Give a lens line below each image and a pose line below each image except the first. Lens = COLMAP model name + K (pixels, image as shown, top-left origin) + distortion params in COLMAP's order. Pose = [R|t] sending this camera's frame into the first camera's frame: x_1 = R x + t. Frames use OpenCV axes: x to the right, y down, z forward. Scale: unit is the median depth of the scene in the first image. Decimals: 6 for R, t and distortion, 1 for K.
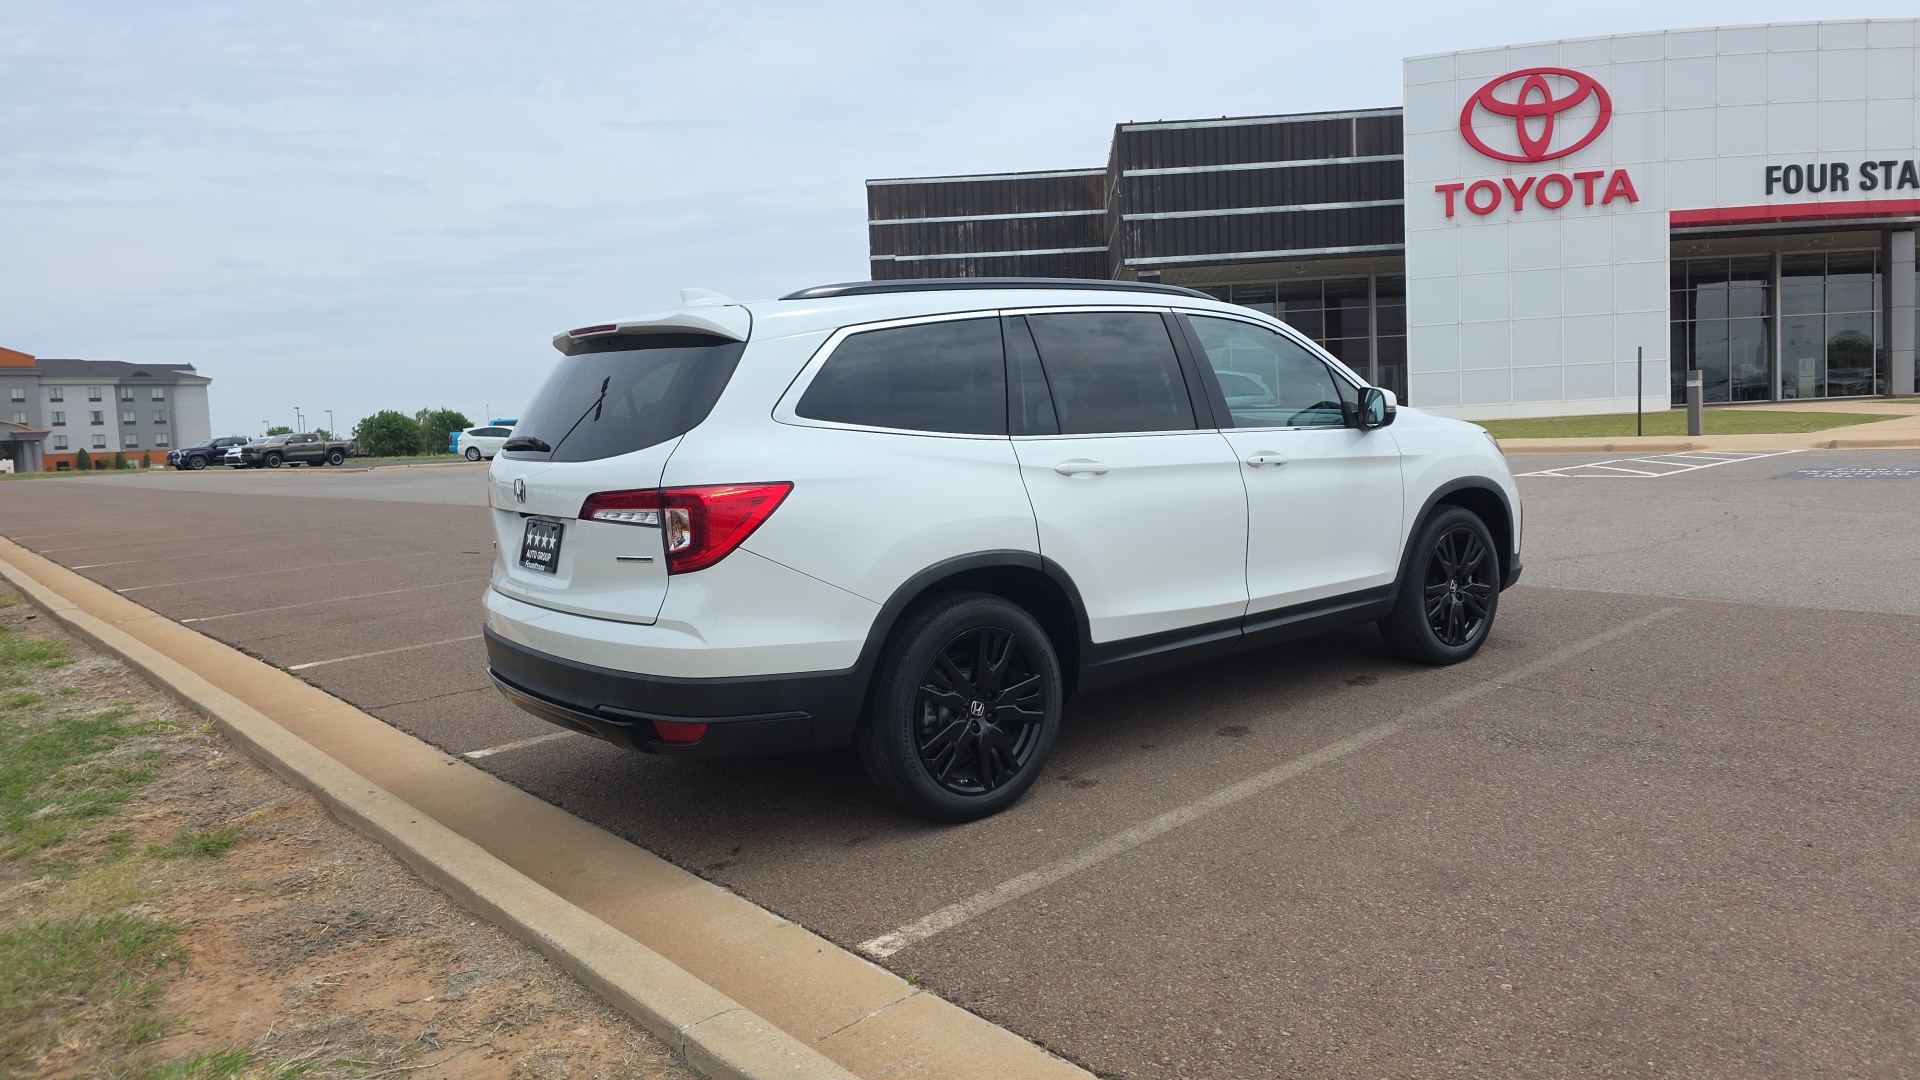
lens RADIAL K [[1272.9, 0, 1009.9], [0, 1272.9, 538.3], [0, 0, 1]] dist [0.048267, -0.039916]
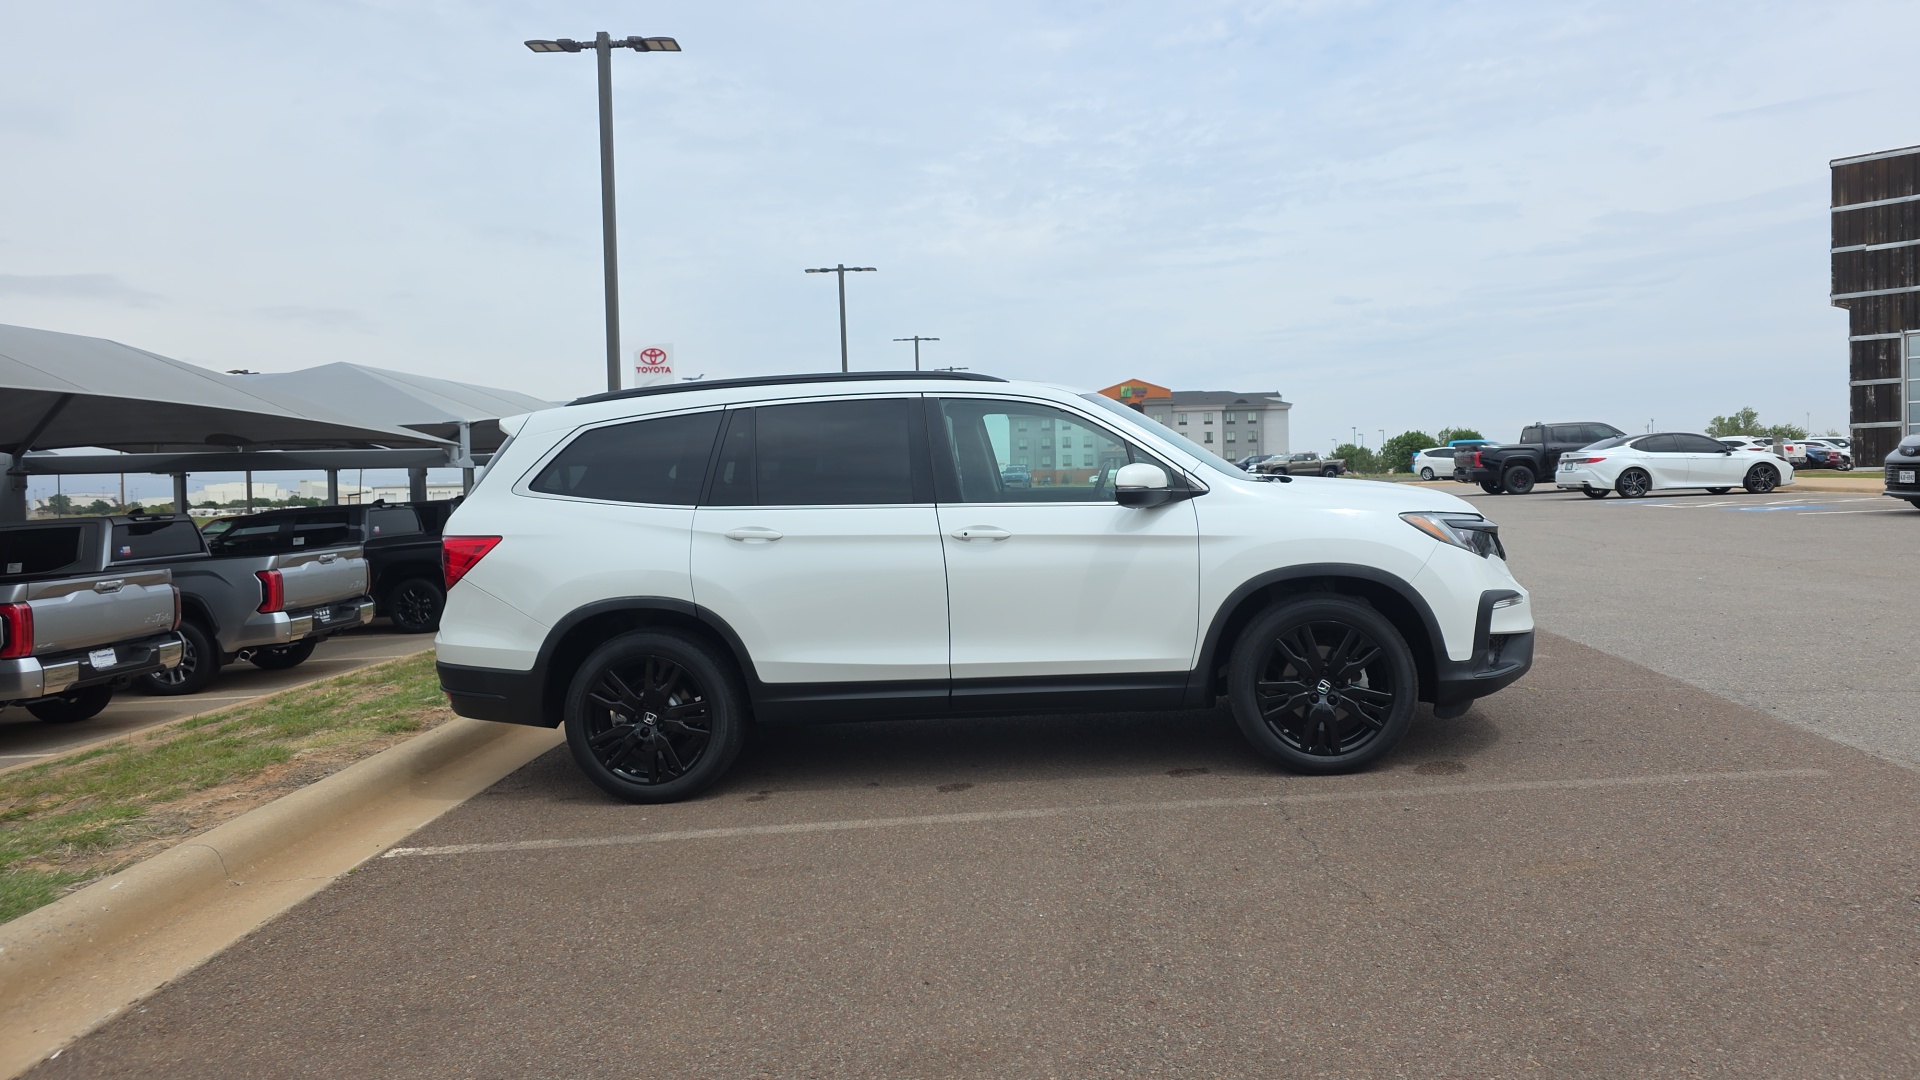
lens RADIAL K [[1253.0, 0, 1005.4], [0, 1253.0, 531.7], [0, 0, 1]] dist [0.054270, -0.046872]
pose [[0.726651, 0.049731, -0.685205, 0.940832], [-0.062366, 0.998034, 0.006297, -0.072649], [0.684170, 0.038157, 0.728323, 0.266078]]
